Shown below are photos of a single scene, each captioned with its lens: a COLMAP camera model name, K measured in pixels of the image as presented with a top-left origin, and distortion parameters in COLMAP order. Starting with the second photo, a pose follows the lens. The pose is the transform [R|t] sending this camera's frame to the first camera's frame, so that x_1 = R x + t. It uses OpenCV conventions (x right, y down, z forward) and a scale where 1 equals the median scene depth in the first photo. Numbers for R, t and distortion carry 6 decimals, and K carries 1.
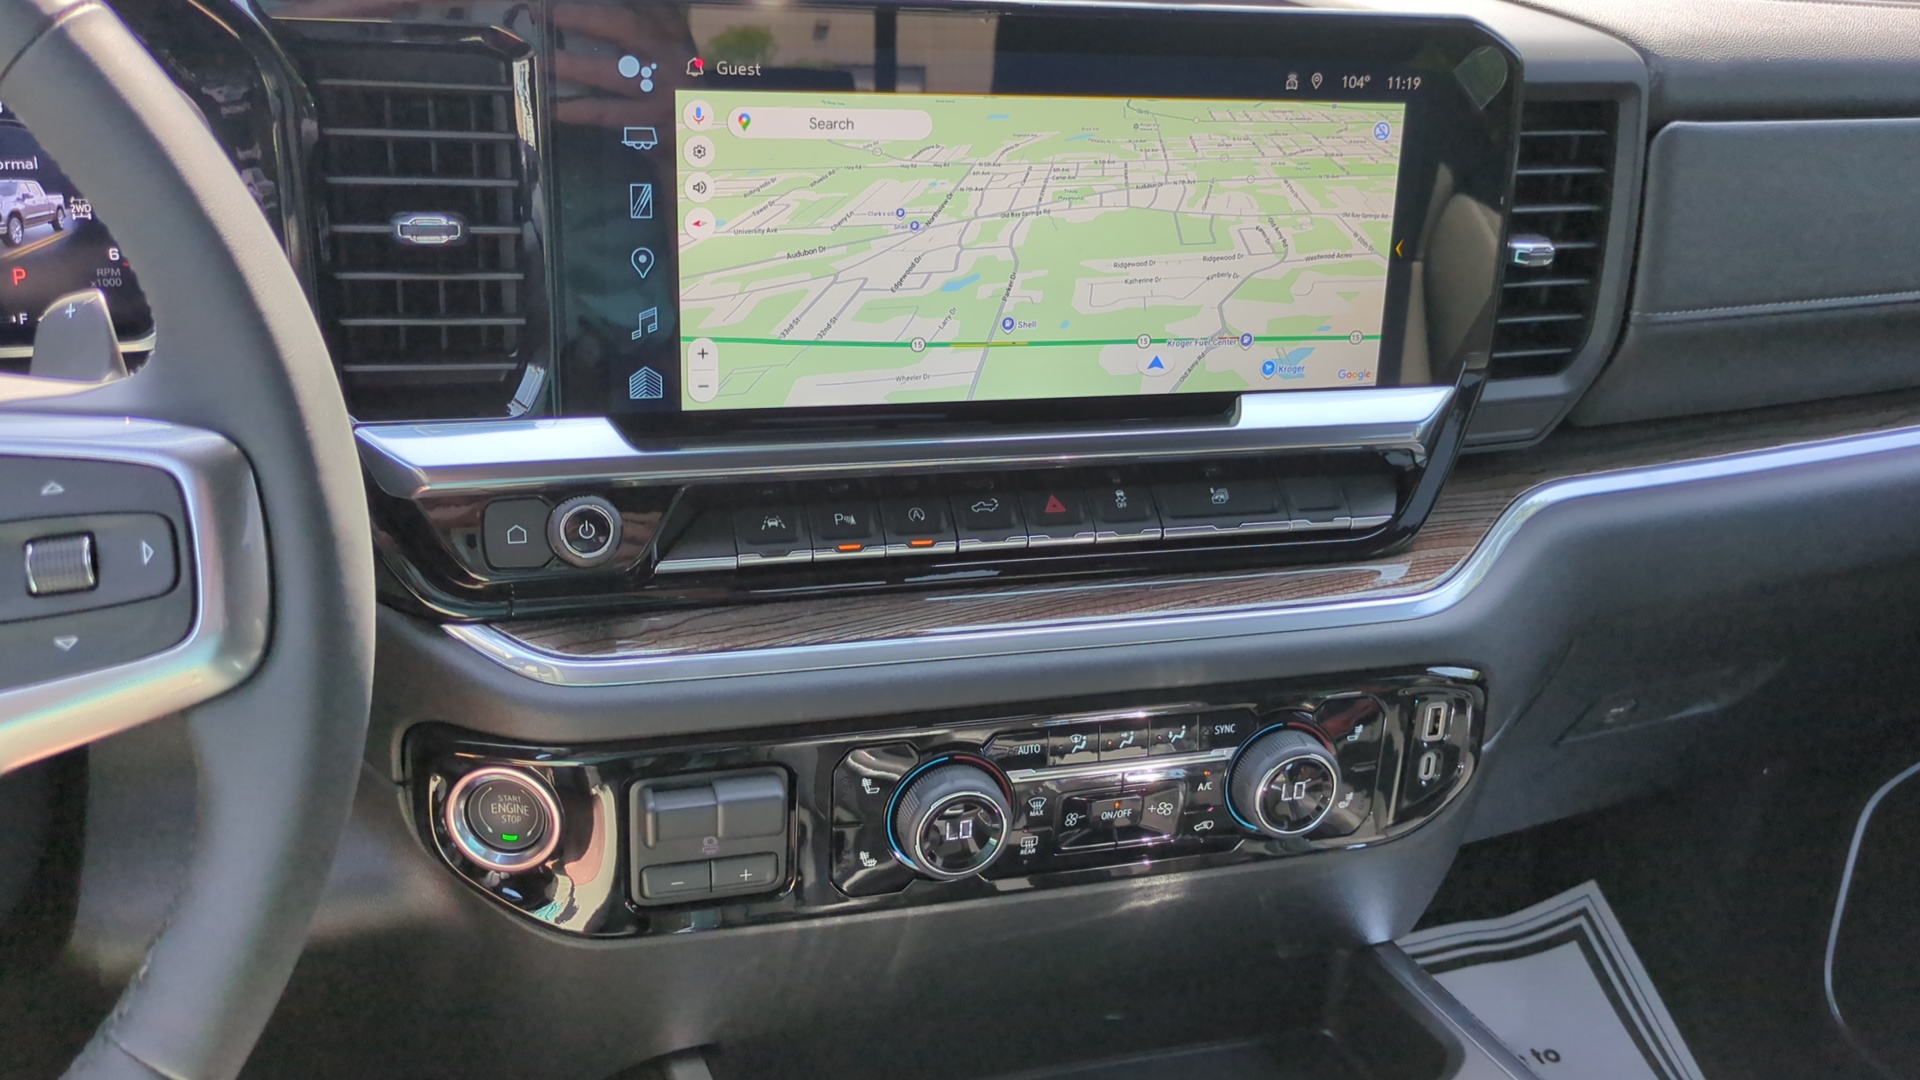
lens RADIAL K [[1615.3, 0, 968.0], [0, 1615.3, 548.2], [0, 0, 1]] dist [-0.000298, -0.003212]
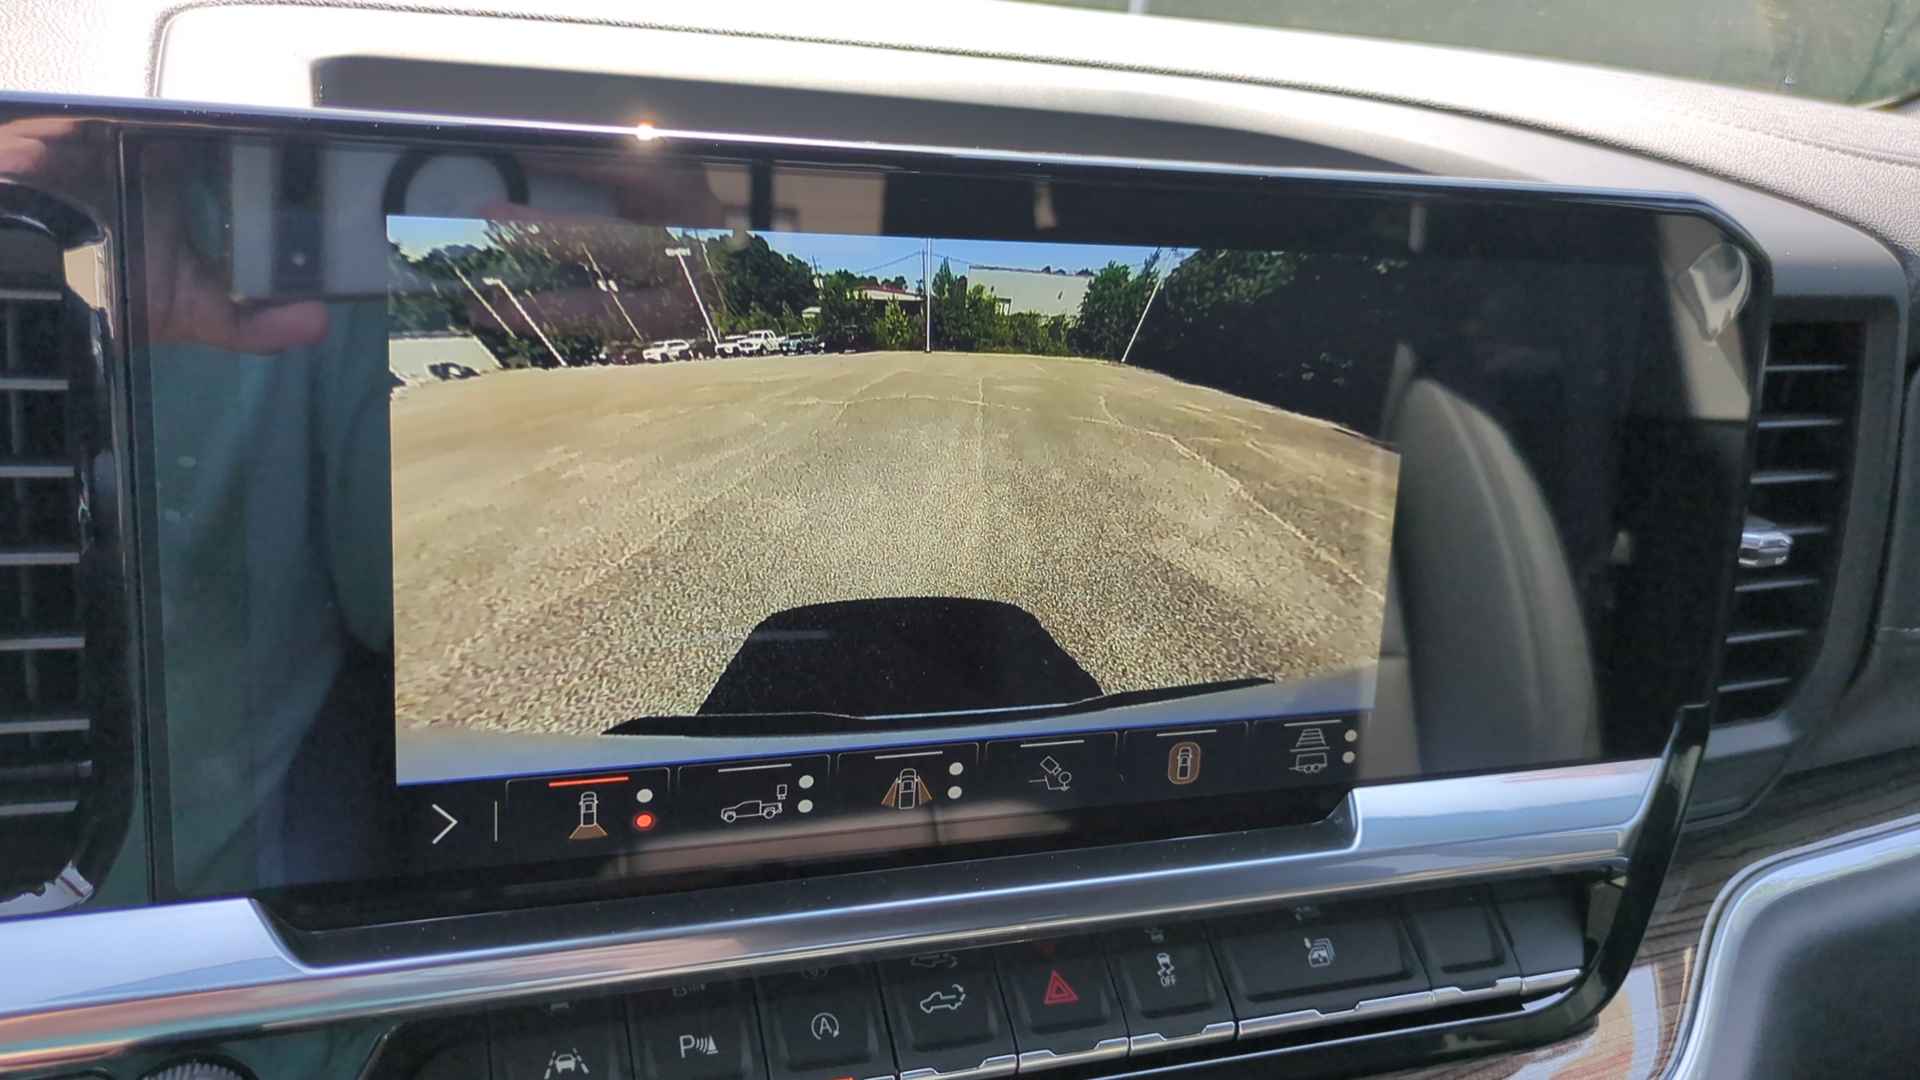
lens RADIAL K [[1615.3, 0, 960.4], [0, 1615.3, 546.7], [0, 0, 1]] dist [-0.000298, -0.003212]
pose [[0.996971, 0.012038, 0.076835, -0.028161], [-0.005521, 0.996410, -0.084476, -0.131466], [-0.077576, 0.083796, 0.993459, 0.387712]]
